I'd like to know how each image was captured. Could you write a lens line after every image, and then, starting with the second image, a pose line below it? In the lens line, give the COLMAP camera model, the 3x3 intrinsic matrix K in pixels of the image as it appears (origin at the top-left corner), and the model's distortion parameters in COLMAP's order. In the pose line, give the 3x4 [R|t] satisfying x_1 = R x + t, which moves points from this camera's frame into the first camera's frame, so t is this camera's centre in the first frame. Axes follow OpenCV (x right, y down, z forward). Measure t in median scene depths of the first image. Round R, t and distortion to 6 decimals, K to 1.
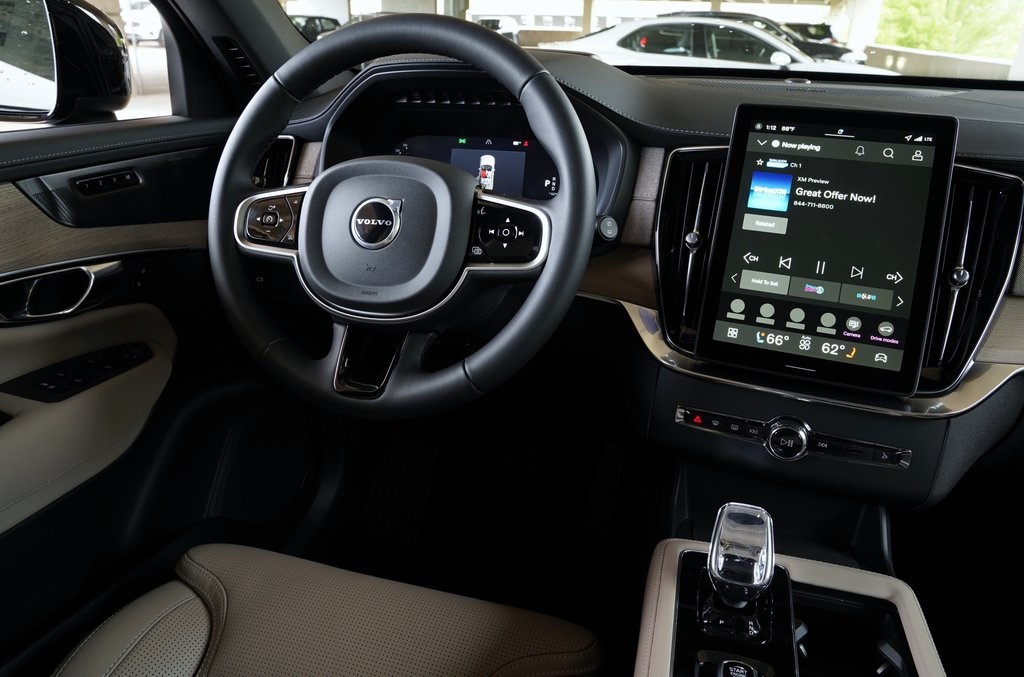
lens RADIAL K [[708.4, 0, 512.3], [0, 708.4, 332.0], [0, 0, 1]] dist [-0.122657, 0.078251]
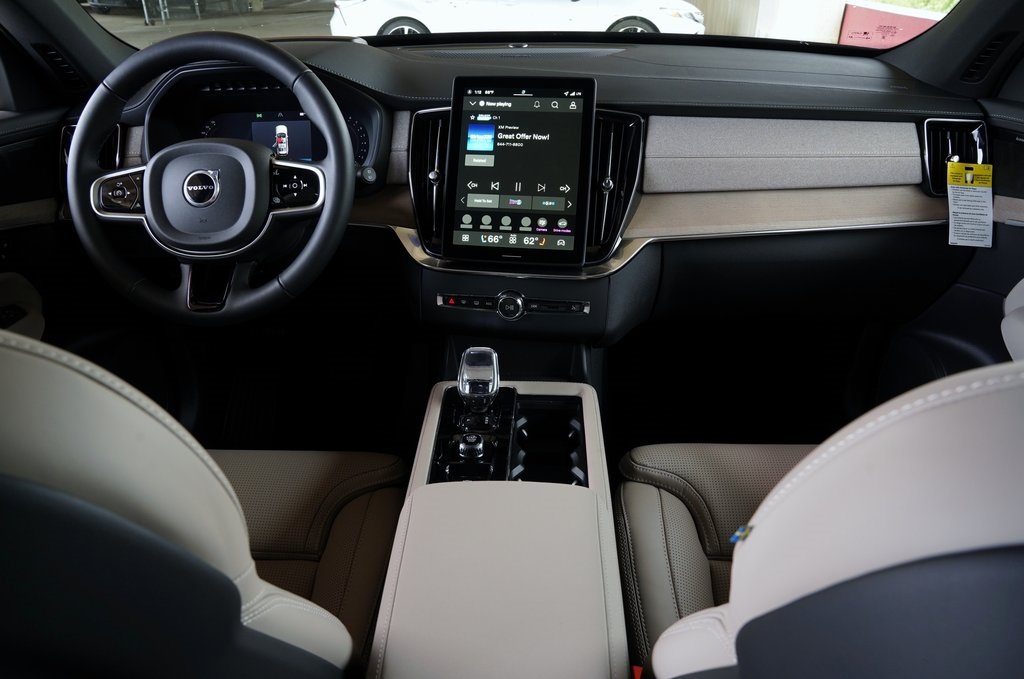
lens RADIAL K [[708.4, 0, 508.1], [0, 708.4, 337.4], [0, 0, 1]] dist [-0.122657, 0.078251]
pose [[0.968200, -0.136678, 0.209543, 0.065461], [0.116683, 0.987599, 0.105041, 0.062761], [-0.221301, -0.077251, 0.972141, -0.473650]]
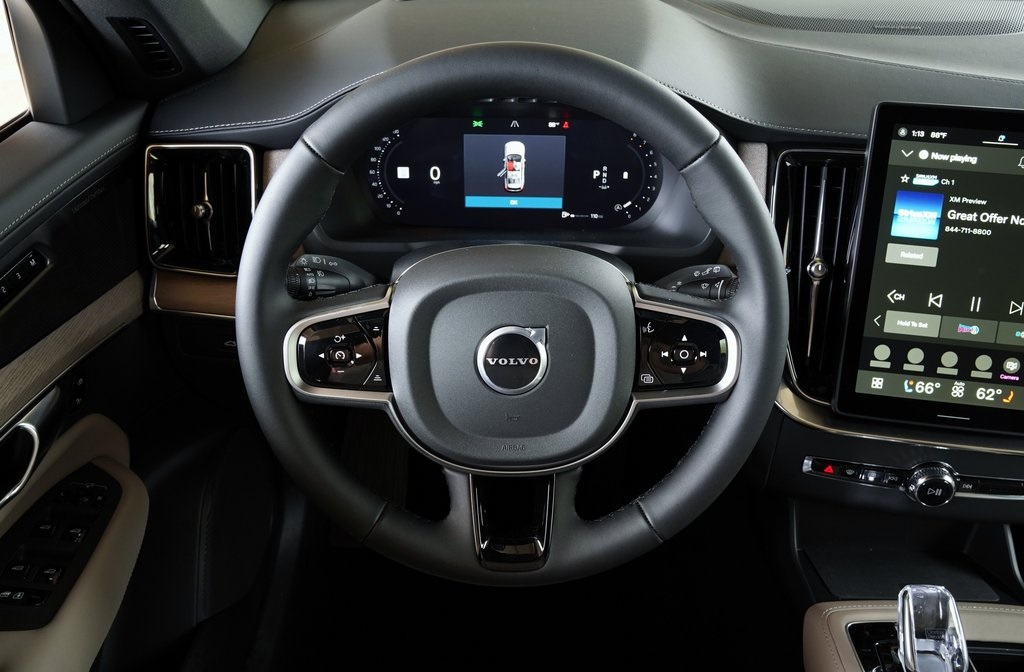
lens RADIAL K [[810.0, 0, 511.9], [0, 810.0, 338.2], [0, 0, 1]] dist [-0.077736, 0.079247]
pose [[0.964692, -0.156690, 0.211702, -0.345486], [0.098445, 0.960042, 0.261970, -0.372534], [-0.244291, -0.231879, 0.941570, 0.174981]]
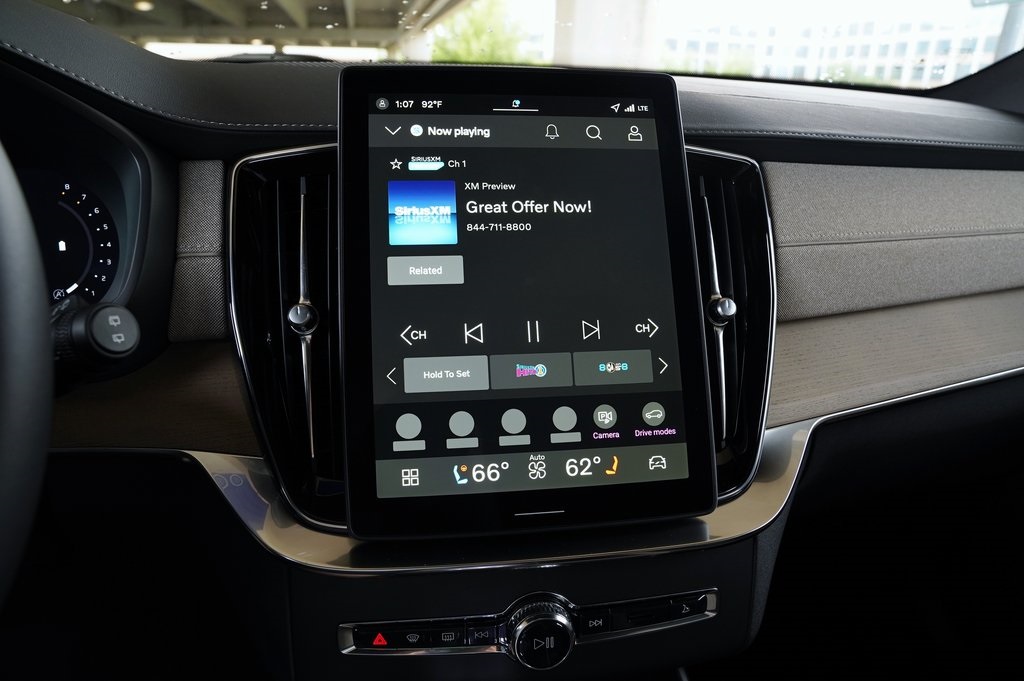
lens RADIAL K [[708.4, 0, 512.2], [0, 708.4, 335.3], [0, 0, 1]] dist [-0.122657, 0.078251]
pose [[0.843683, -0.172250, 0.508457, 0.126569], [0.199595, 0.979878, 0.000766, -0.092980], [-0.498358, 0.100839, 0.861087, 0.492882]]
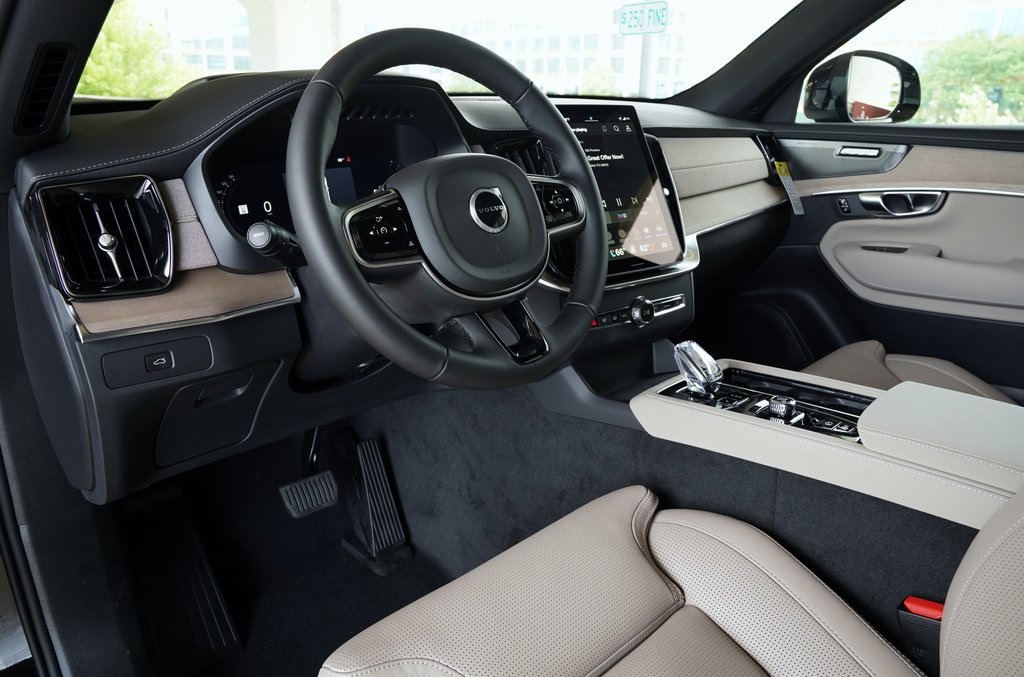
lens RADIAL K [[708.4, 0, 519.6], [0, 708.4, 346.3], [0, 0, 1]] dist [-0.122657, 0.078251]
pose [[0.493646, -0.301890, 0.815583, -1.056681], [0.338288, 0.930613, 0.139714, -0.087119], [-0.801171, 0.206932, 0.561520, 0.348097]]
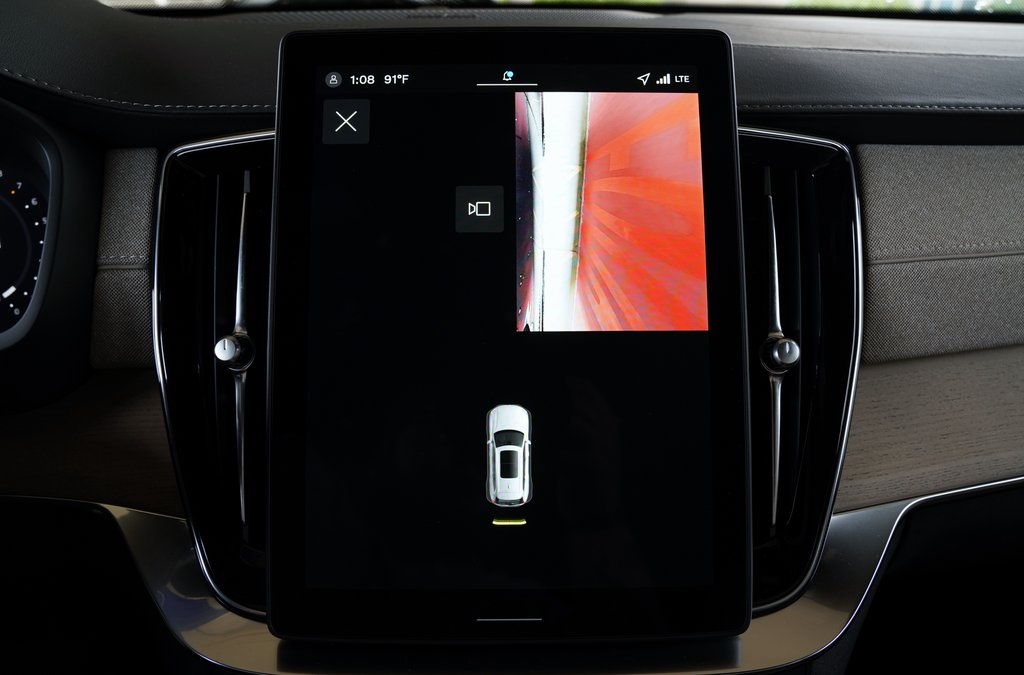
lens RADIAL K [[757.1, 0, 512.4], [0, 757.1, 334.6], [0, 0, 1]] dist [-0.070786, 0.038792]
pose [[0.910209, -0.172894, 0.376334, 0.263452], [0.171751, 0.984450, 0.036873, -0.140592], [-0.376857, 0.031073, 0.925750, 0.542487]]
